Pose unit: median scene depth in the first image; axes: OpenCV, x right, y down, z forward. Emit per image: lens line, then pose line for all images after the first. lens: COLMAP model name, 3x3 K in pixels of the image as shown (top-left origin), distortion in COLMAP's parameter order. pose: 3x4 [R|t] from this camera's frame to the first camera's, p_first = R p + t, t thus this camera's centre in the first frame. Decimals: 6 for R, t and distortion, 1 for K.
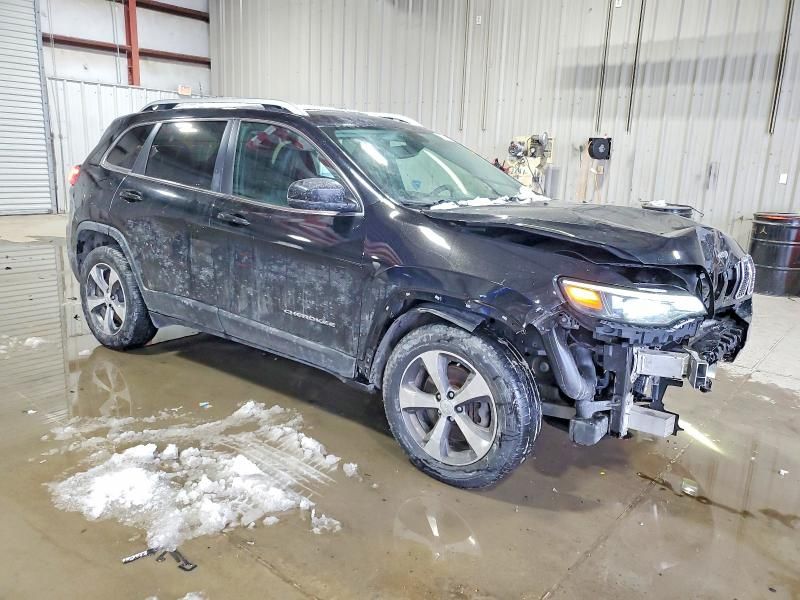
lens RADIAL K [[624.0, 0, 396.8], [0, 624.0, 303.4], [0, 0, 1]] dist [0.018077, 0.007725]
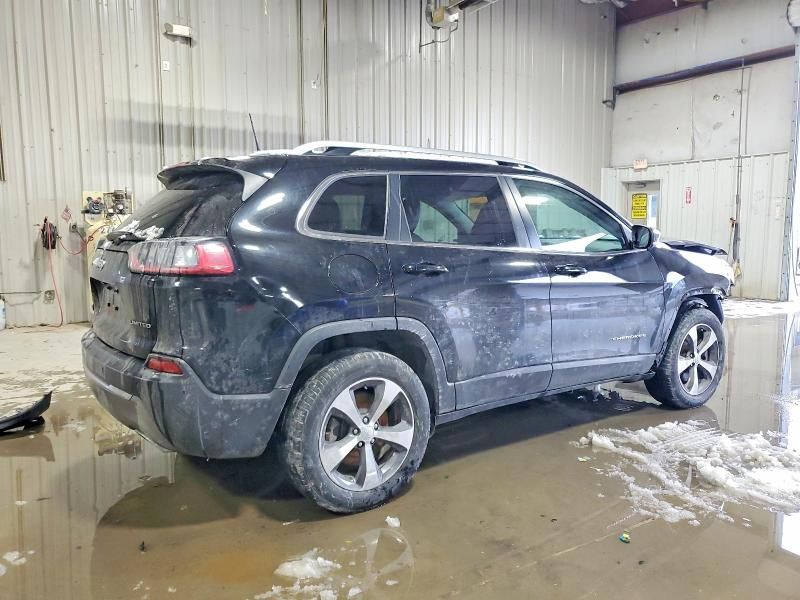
lens RADIAL K [[624.0, 0, 396.0], [0, 624.0, 293.9], [0, 0, 1]] dist [0.018077, 0.007725]
pose [[0.306377, -0.145120, 0.940783, -0.547948], [0.238804, 0.968424, 0.071614, -0.098143], [-0.921469, 0.202721, 0.331358, 0.380425]]
